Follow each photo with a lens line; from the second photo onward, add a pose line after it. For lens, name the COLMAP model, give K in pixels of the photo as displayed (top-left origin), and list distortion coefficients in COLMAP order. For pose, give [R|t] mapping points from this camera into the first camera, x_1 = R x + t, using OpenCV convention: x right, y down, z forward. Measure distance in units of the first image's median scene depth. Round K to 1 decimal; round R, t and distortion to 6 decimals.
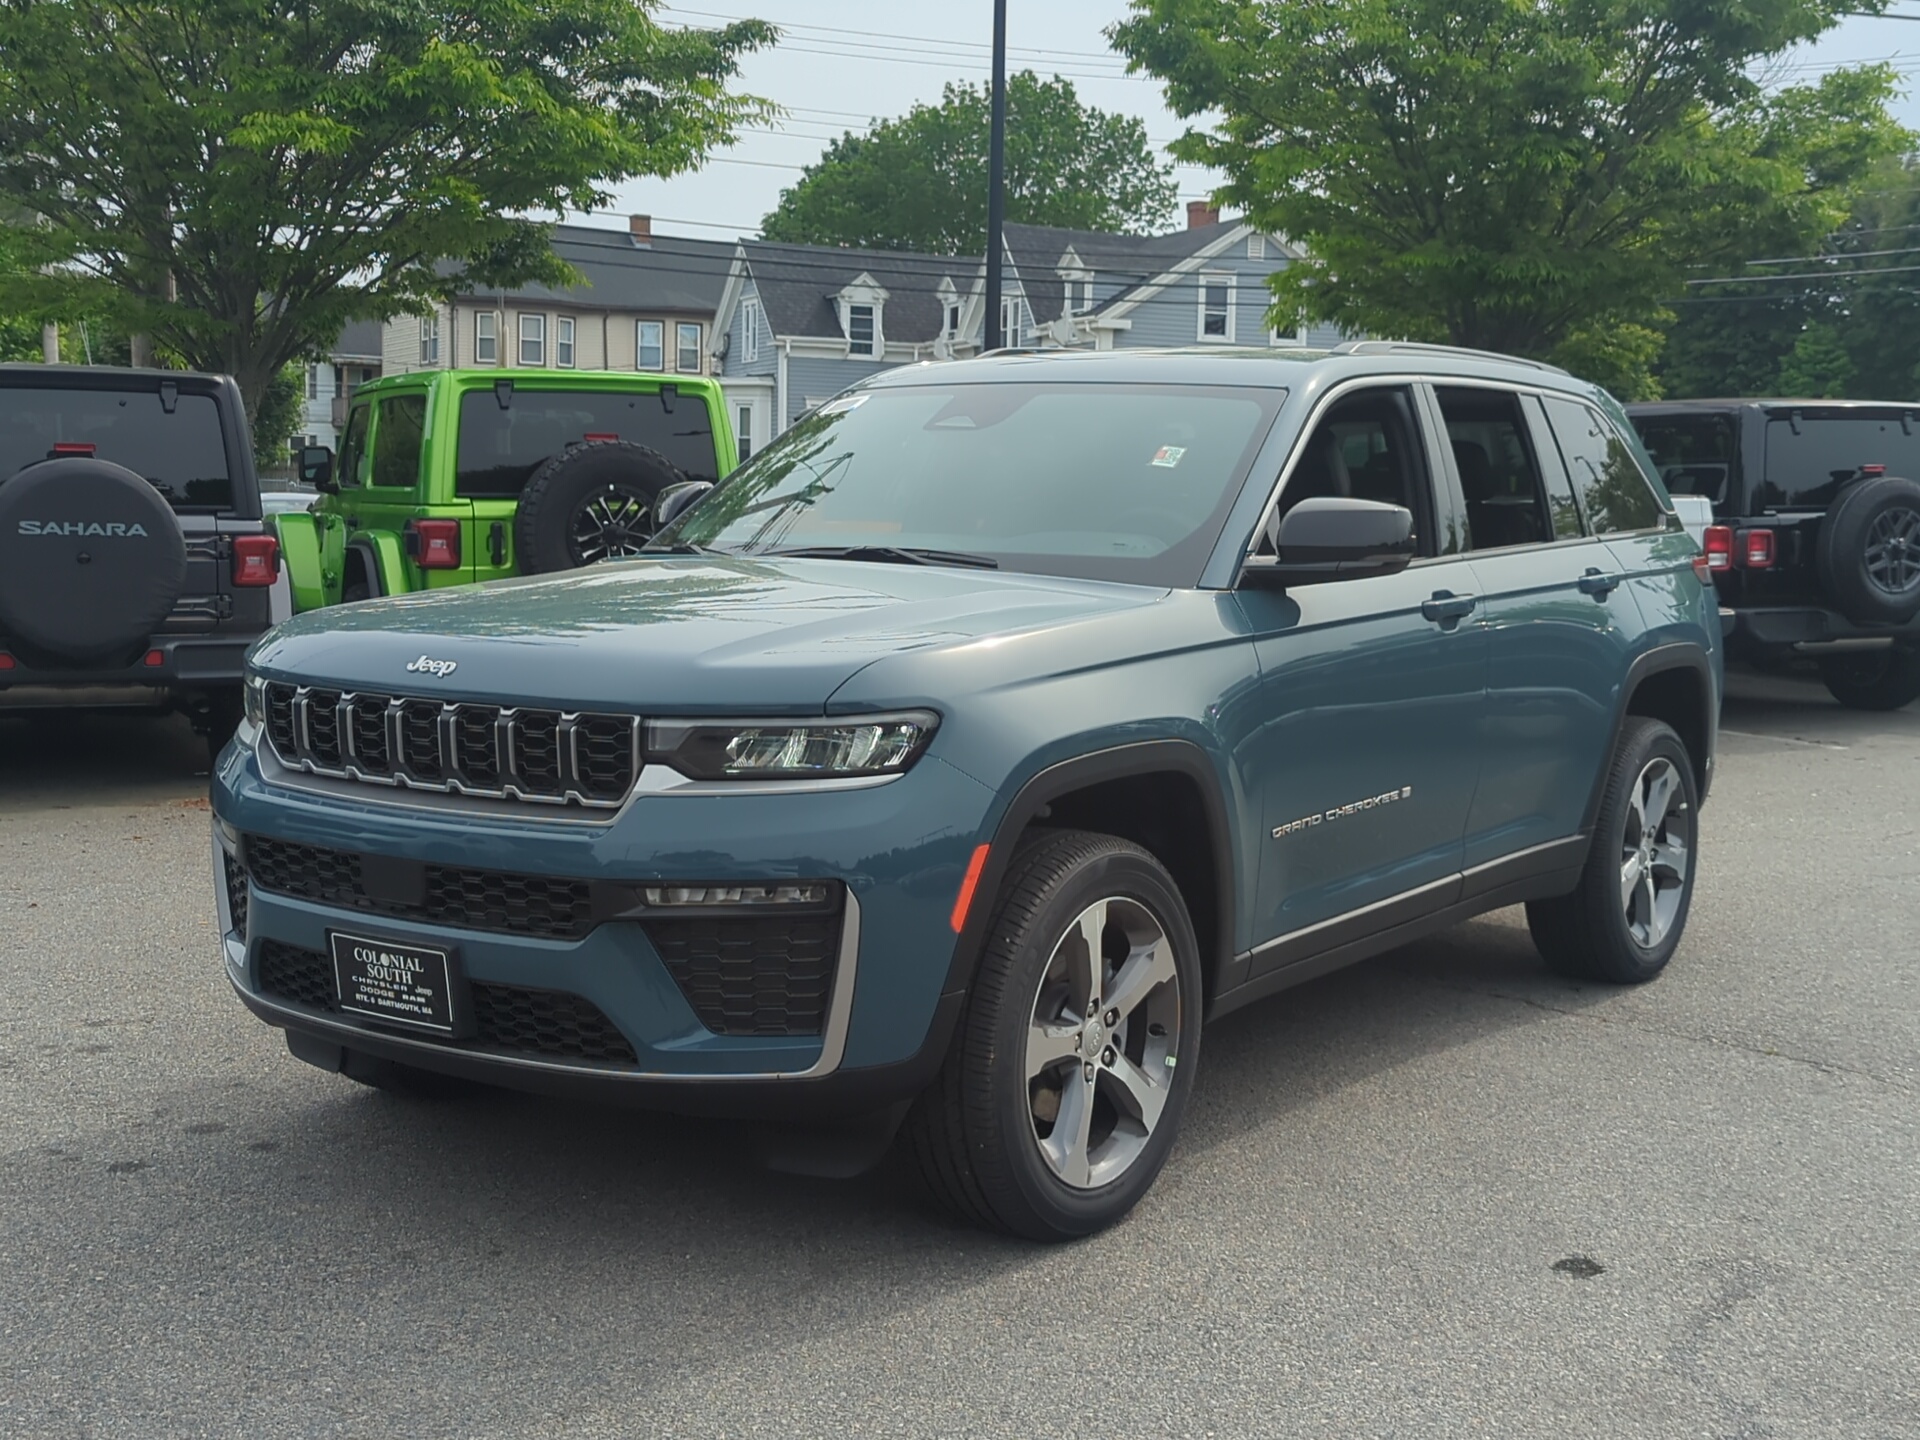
lens RADIAL K [[2433.4, 0, 971.9], [0, 2433.4, 713.7], [0, 0, 1]] dist [0.070352, 0.000000]
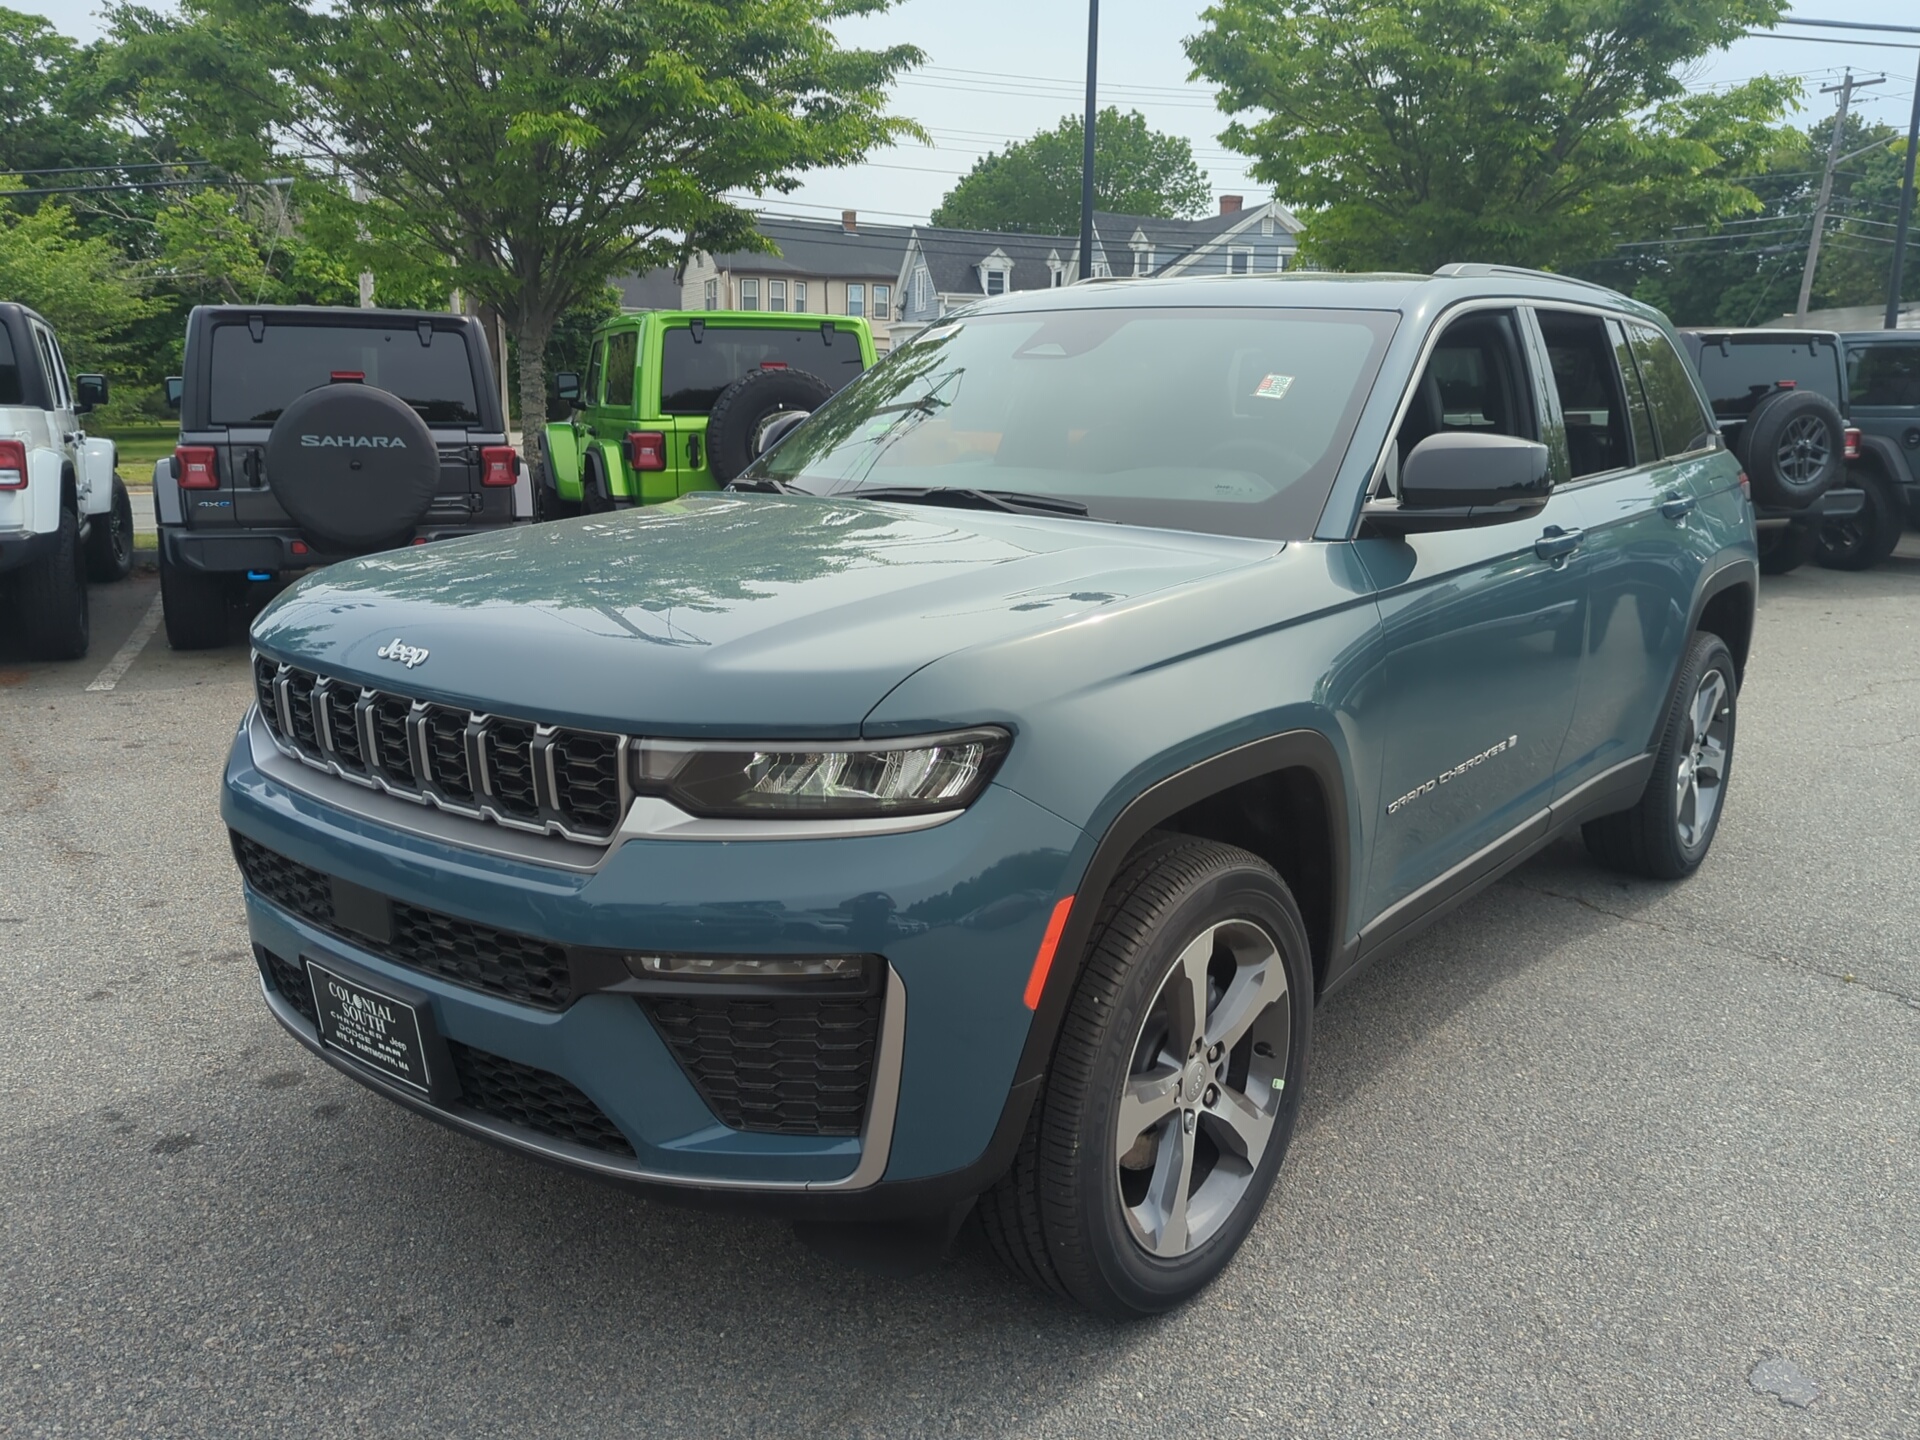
lens RADIAL K [[1554.9, 0, 975.7], [0, 1554.9, 714.4], [0, 0, 1]] dist [0.062347, -0.066999]
pose [[0.998221, 0.008965, -0.058941, 0.003106], [-0.002497, 0.994049, 0.108906, -0.041154], [0.059567, -0.108565, 0.992303, 0.347065]]
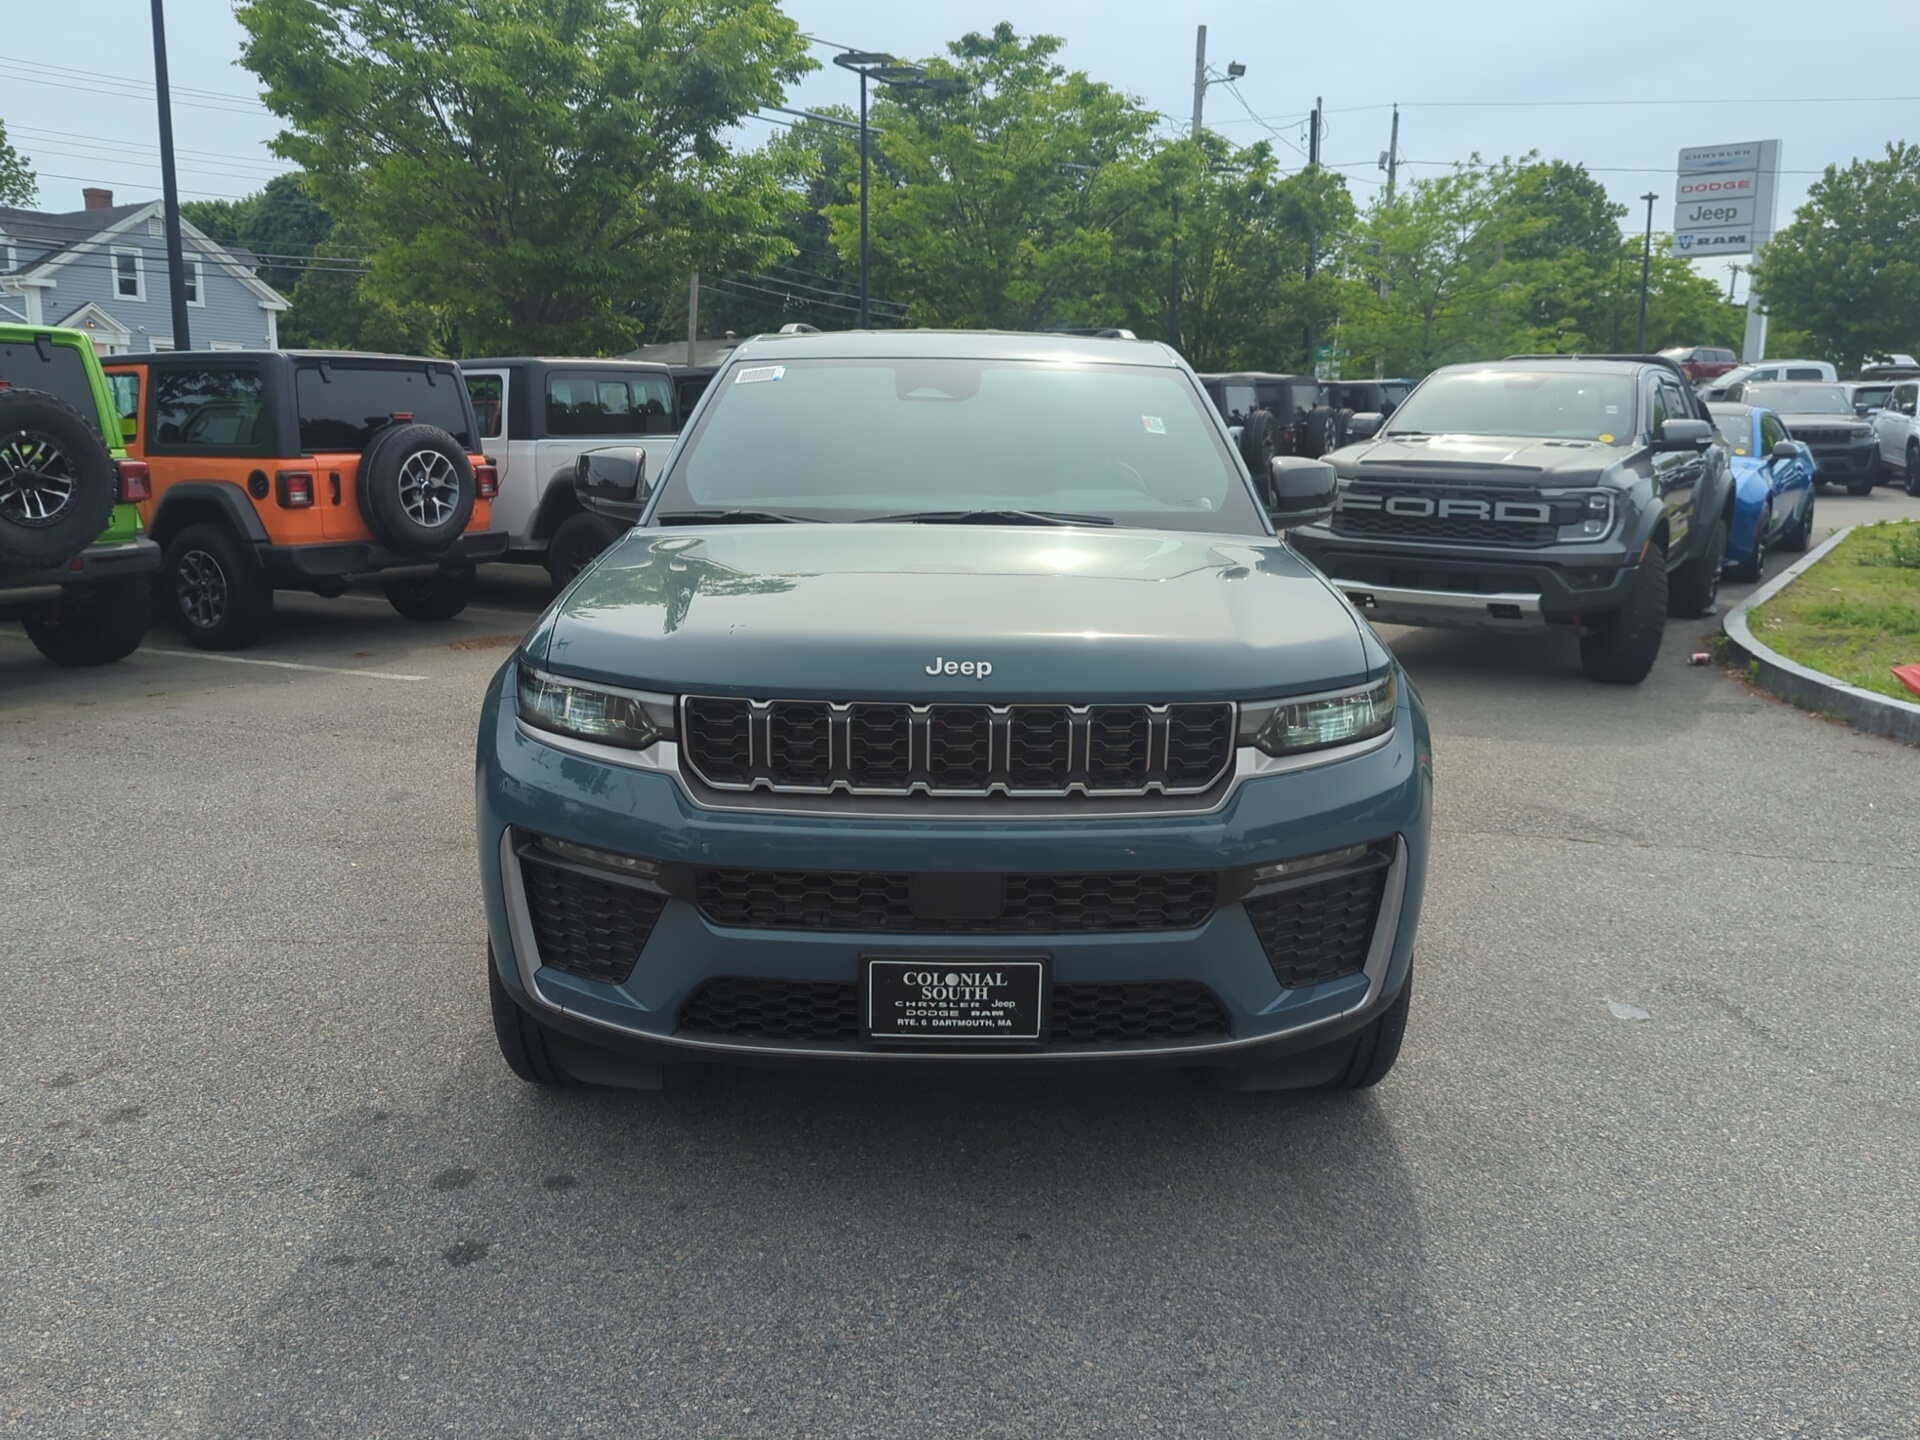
lens RADIAL K [[1554.9, 0, 975.9], [0, 1554.9, 696.7], [0, 0, 1]] dist [0.062347, -0.066999]
pose [[0.808060, -0.108165, 0.579085, -0.409656], [0.056515, 0.992699, 0.106561, -0.052541], [-0.586383, -0.053381, 0.808273, 0.363529]]
